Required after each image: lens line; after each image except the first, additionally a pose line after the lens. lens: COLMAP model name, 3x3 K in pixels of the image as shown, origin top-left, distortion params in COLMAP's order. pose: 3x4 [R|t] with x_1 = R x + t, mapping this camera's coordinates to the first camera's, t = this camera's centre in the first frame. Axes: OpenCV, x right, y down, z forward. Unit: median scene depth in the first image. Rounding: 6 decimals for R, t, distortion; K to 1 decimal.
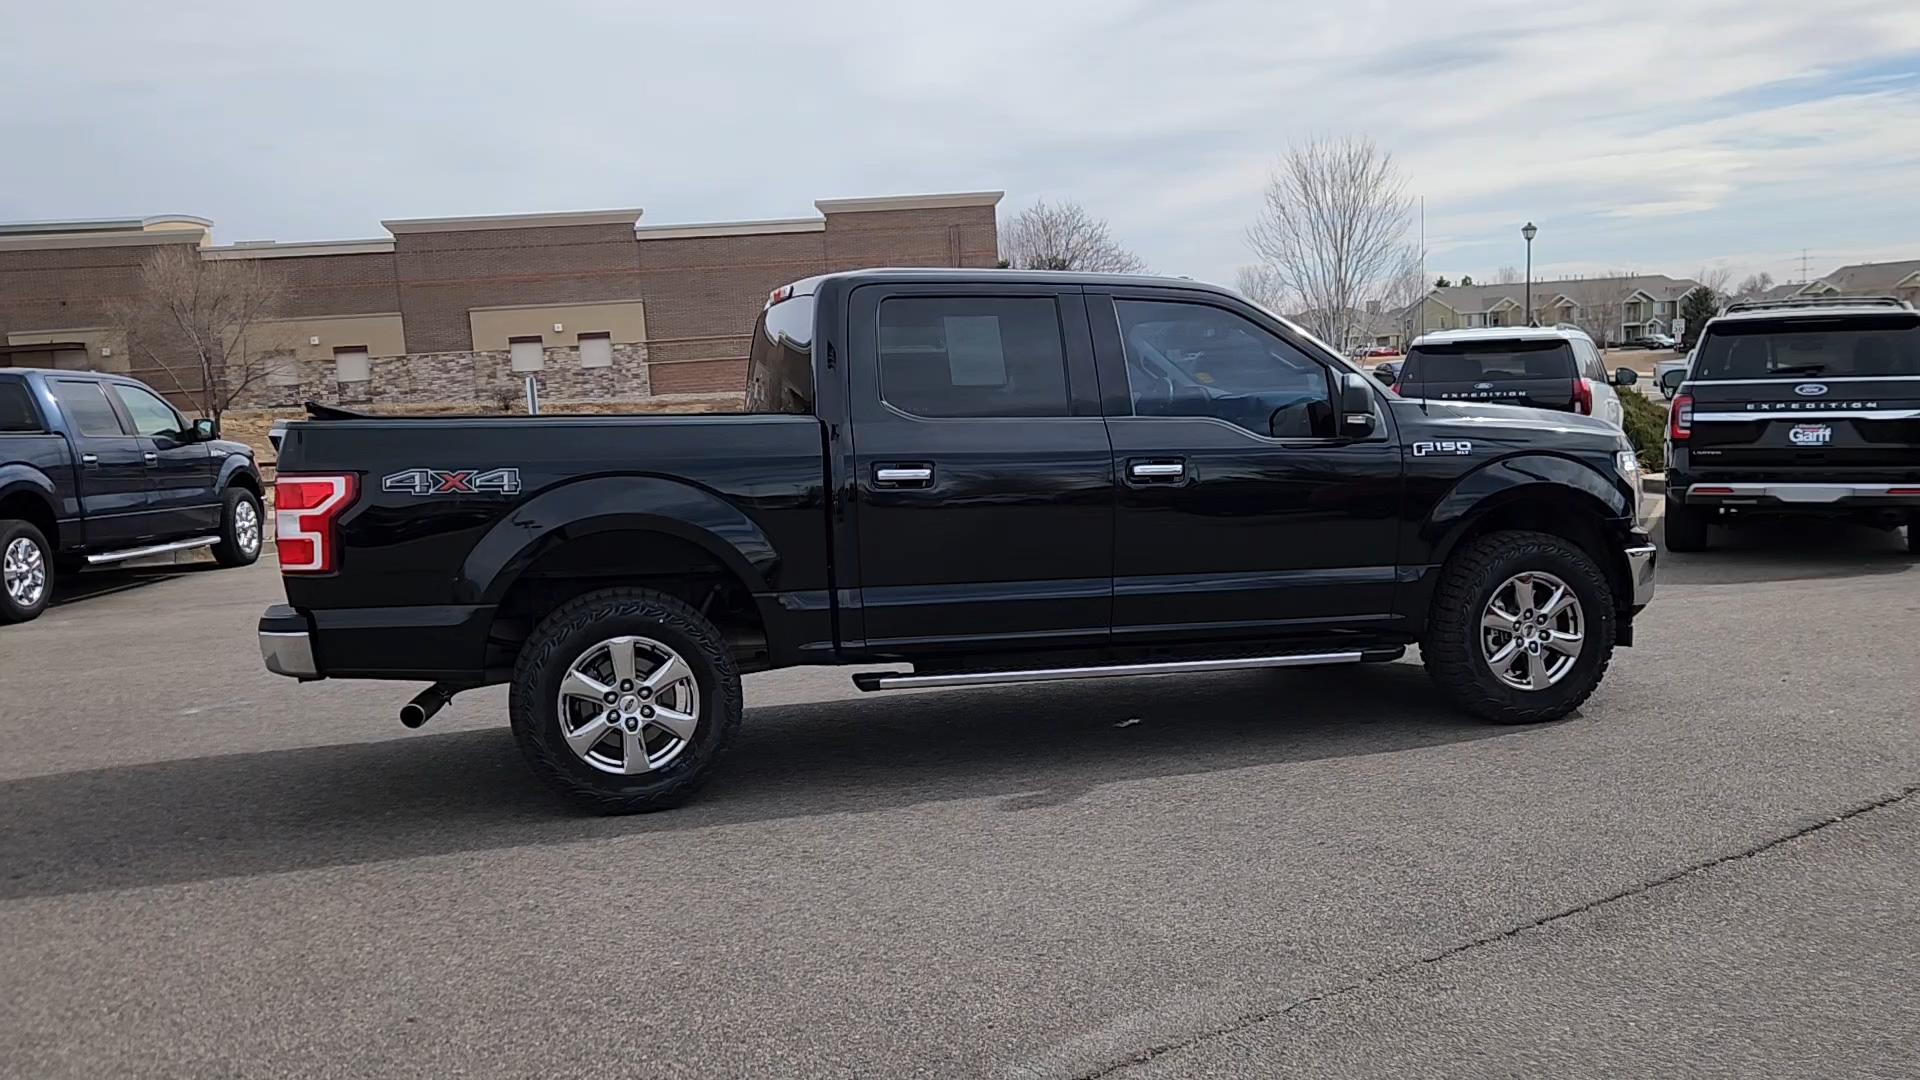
lens RADIAL K [[1621.7, 0, 946.6], [0, 1621.7, 554.4], [0, 0, 1]] dist [0.040849, -0.031430]
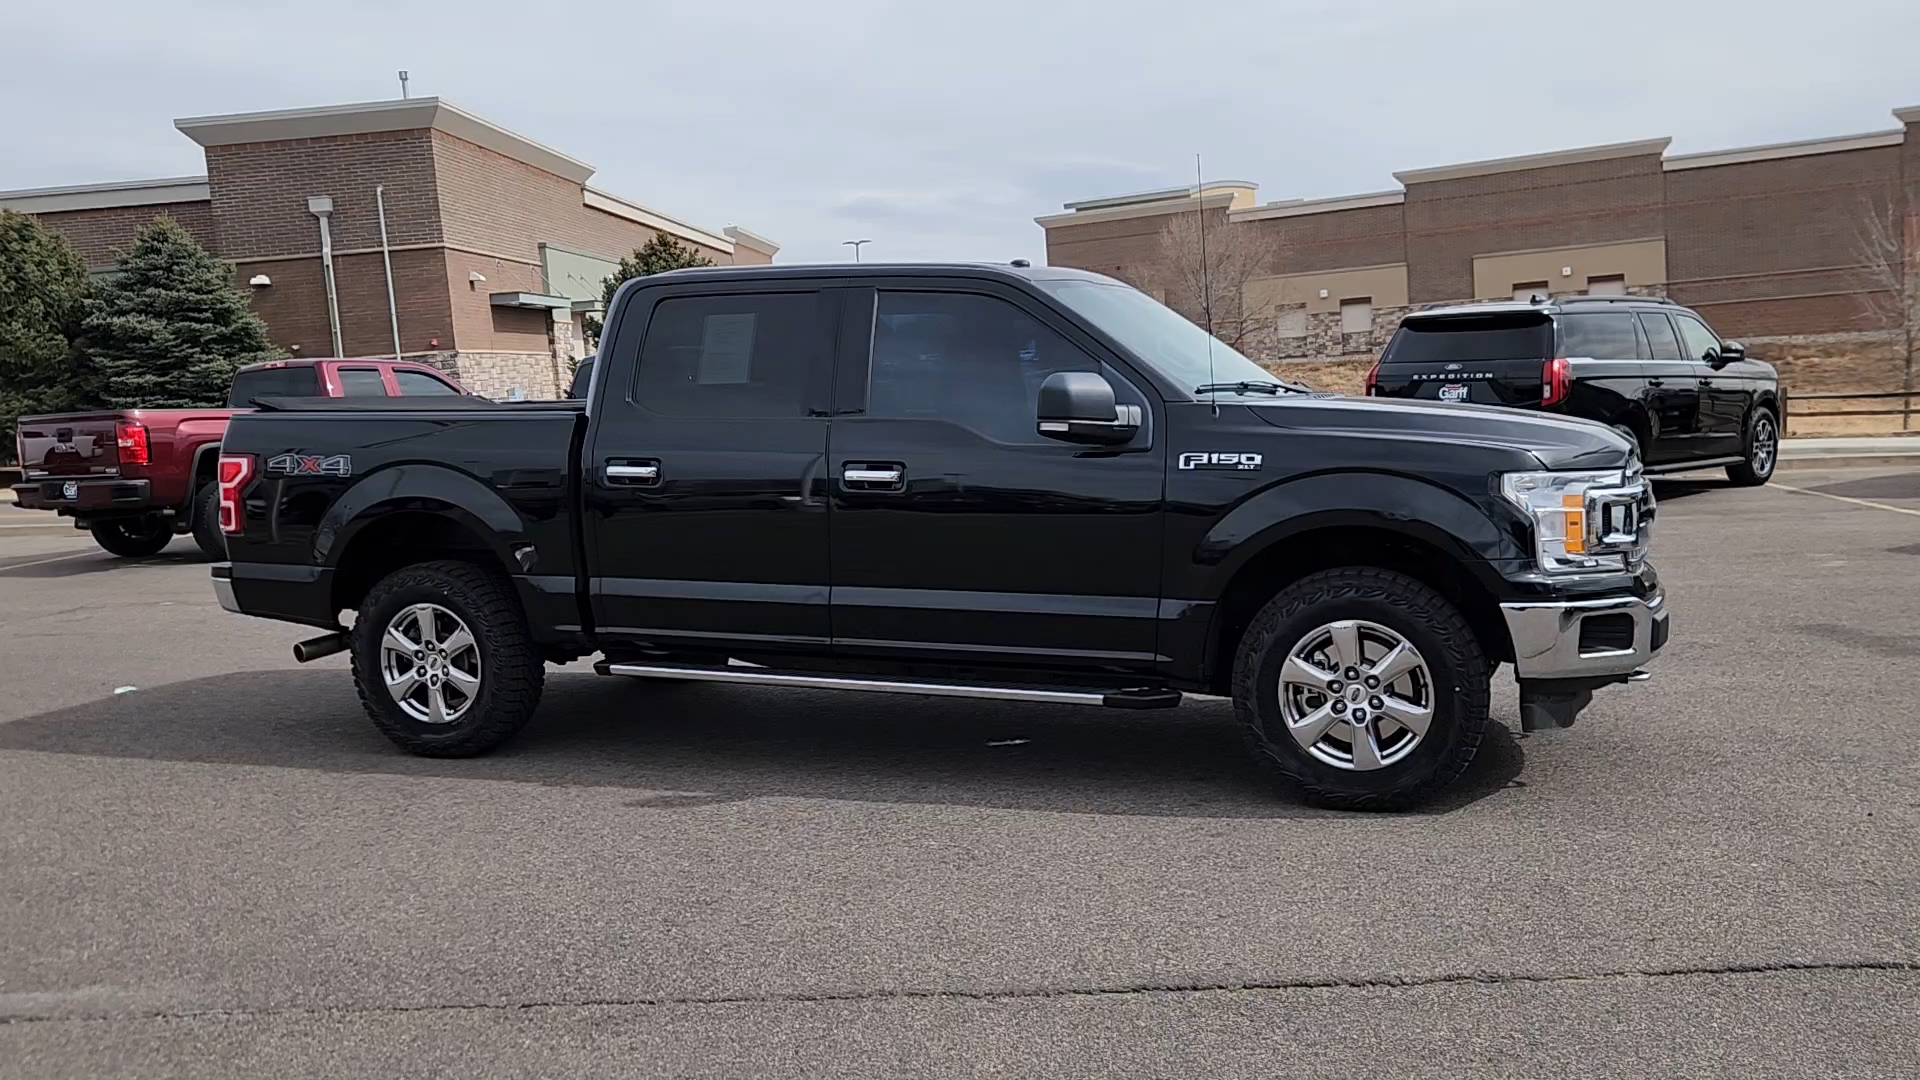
lens RADIAL K [[1621.7, 0, 949.1], [0, 1621.7, 556.7], [0, 0, 1]] dist [0.040849, -0.031430]
pose [[0.801000, 0.069472, -0.594620, 0.661528], [-0.049039, 0.997520, 0.050485, -0.049830], [0.596653, -0.011279, 0.802420, 0.249478]]
